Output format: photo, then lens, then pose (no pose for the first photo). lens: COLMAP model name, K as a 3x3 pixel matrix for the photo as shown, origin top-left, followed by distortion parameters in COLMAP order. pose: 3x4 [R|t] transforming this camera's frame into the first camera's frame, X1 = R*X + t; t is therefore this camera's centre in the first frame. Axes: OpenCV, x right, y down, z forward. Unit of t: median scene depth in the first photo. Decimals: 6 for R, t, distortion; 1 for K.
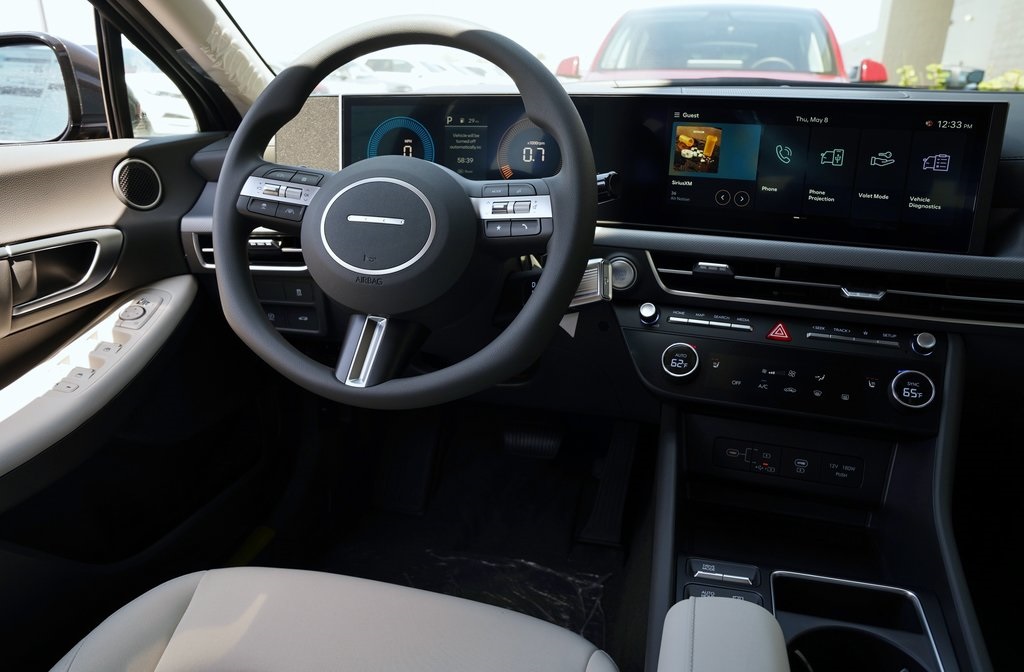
lens RADIAL K [[730.9, 0, 512.4], [0, 730.9, 333.2], [0, 0, 1]] dist [-0.124427, 0.090281]
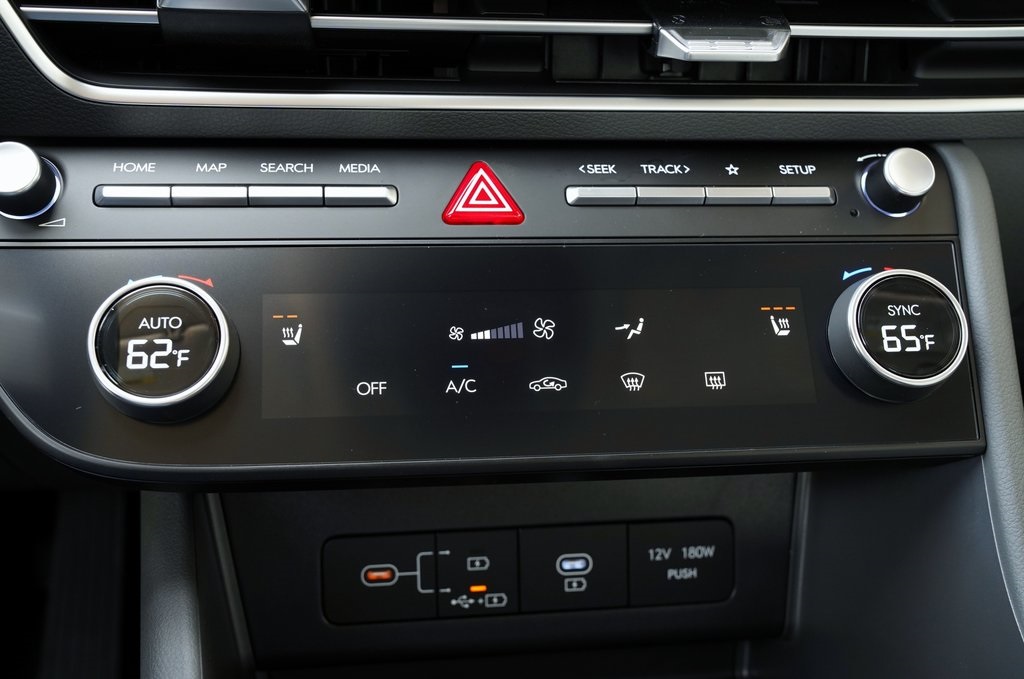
lens RADIAL K [[1093.0, 0, 518.7], [0, 1093.0, 337.4], [0, 0, 1]] dist [0.012178, 0.000000]
pose [[0.872750, -0.168714, 0.458086, 0.160339], [0.114577, 0.982961, 0.143733, -0.007652], [-0.474531, -0.072957, 0.877210, 0.575698]]
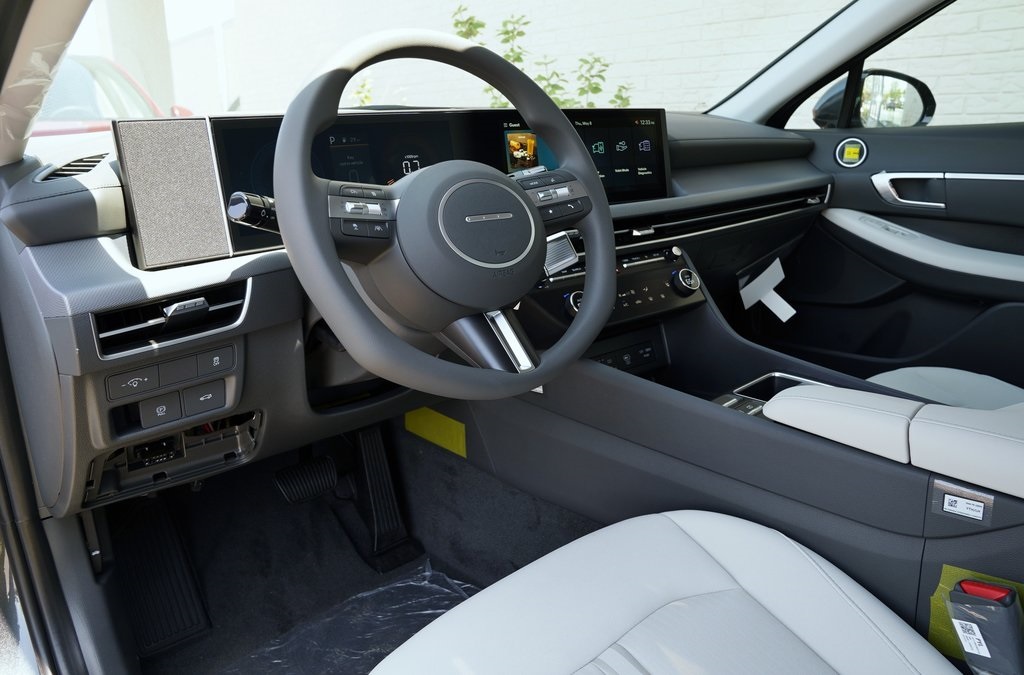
lens RADIAL K [[730.9, 0, 522.6], [0, 730.9, 331.6], [0, 0, 1]] dist [-0.124427, 0.090281]
pose [[0.520247, -0.247151, 0.817472, -0.929531], [0.303920, 0.948124, 0.093234, -0.071140], [-0.798108, 0.199941, 0.568373, 0.336932]]
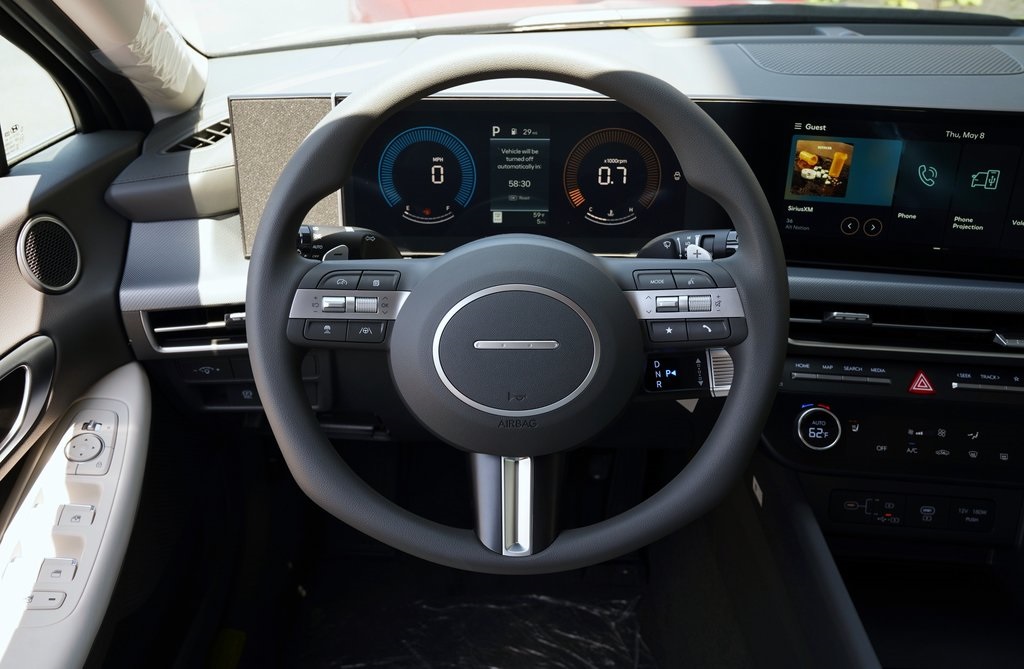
lens RADIAL K [[879.7, 0, 519.0], [0, 879.7, 337.7], [0, 0, 1]] dist [-0.059225, 0.098231]
pose [[0.966414, -0.115304, 0.229672, -0.340095], [0.074378, 0.980942, 0.179500, -0.282086], [-0.245992, -0.156389, 0.956572, 0.107971]]
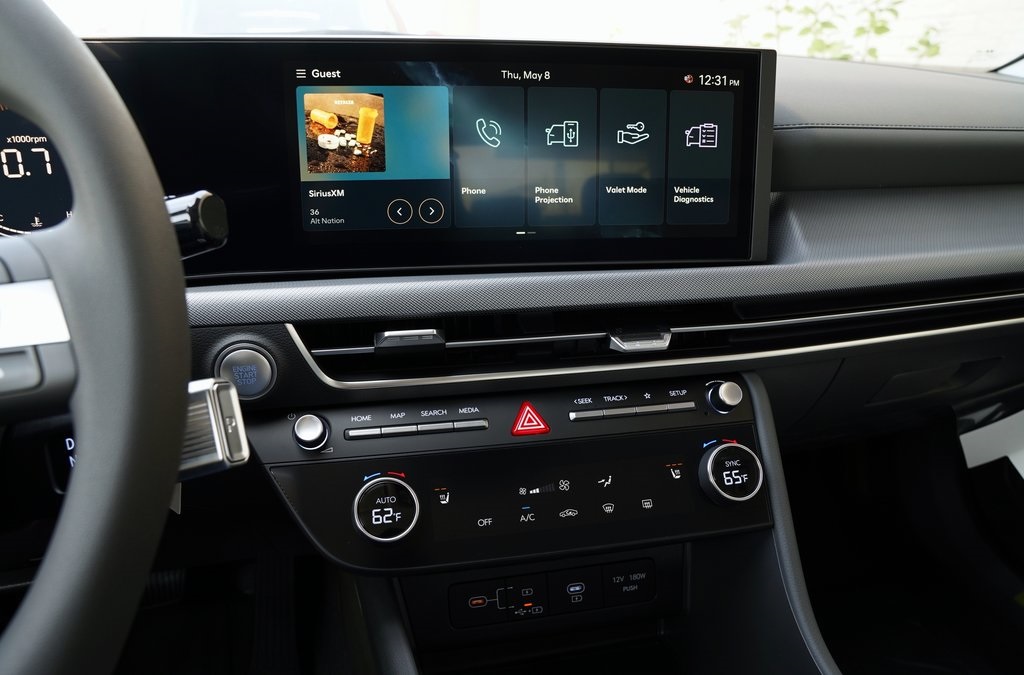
lens RADIAL K [[717.7, 0, 512.8], [0, 717.7, 331.2], [0, 0, 1]] dist [-0.111607, 0.063554]
pose [[0.839869, -0.178570, 0.512575, 0.053303], [0.161551, 0.983775, 0.078021, -0.127183], [-0.518190, 0.017280, 0.855091, 0.469220]]
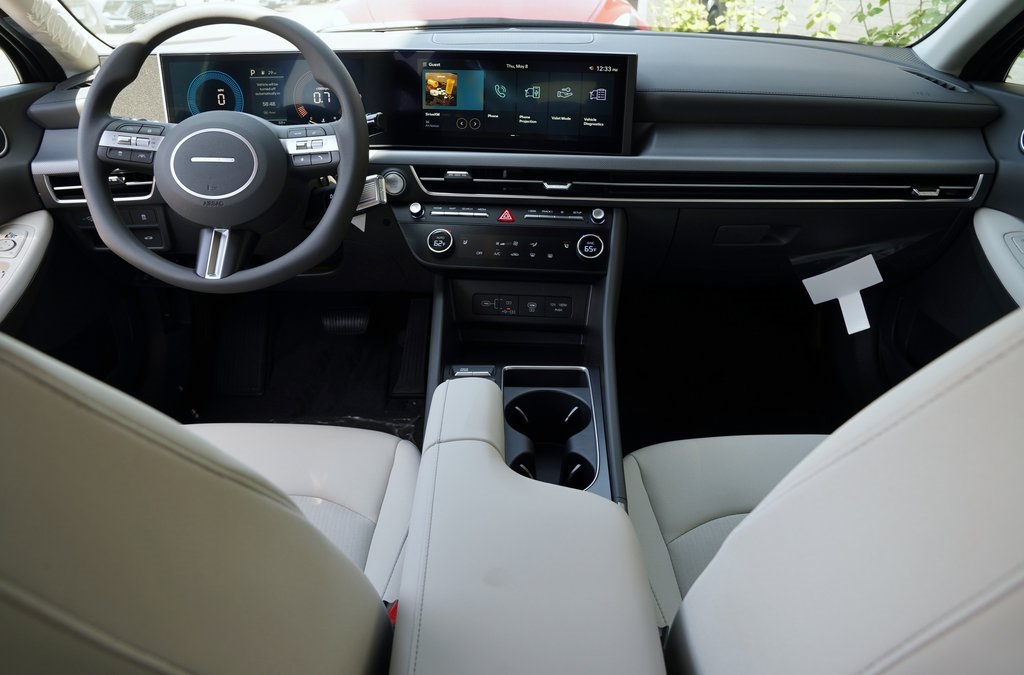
lens RADIAL K [[730.9, 0, 513.8], [0, 730.9, 331.2], [0, 0, 1]] dist [-0.124427, 0.090281]
pose [[0.963038, -0.115014, 0.243576, -0.001009], [0.081887, 0.986468, 0.142040, 0.019855], [-0.256617, -0.116845, 0.959424, -0.443652]]
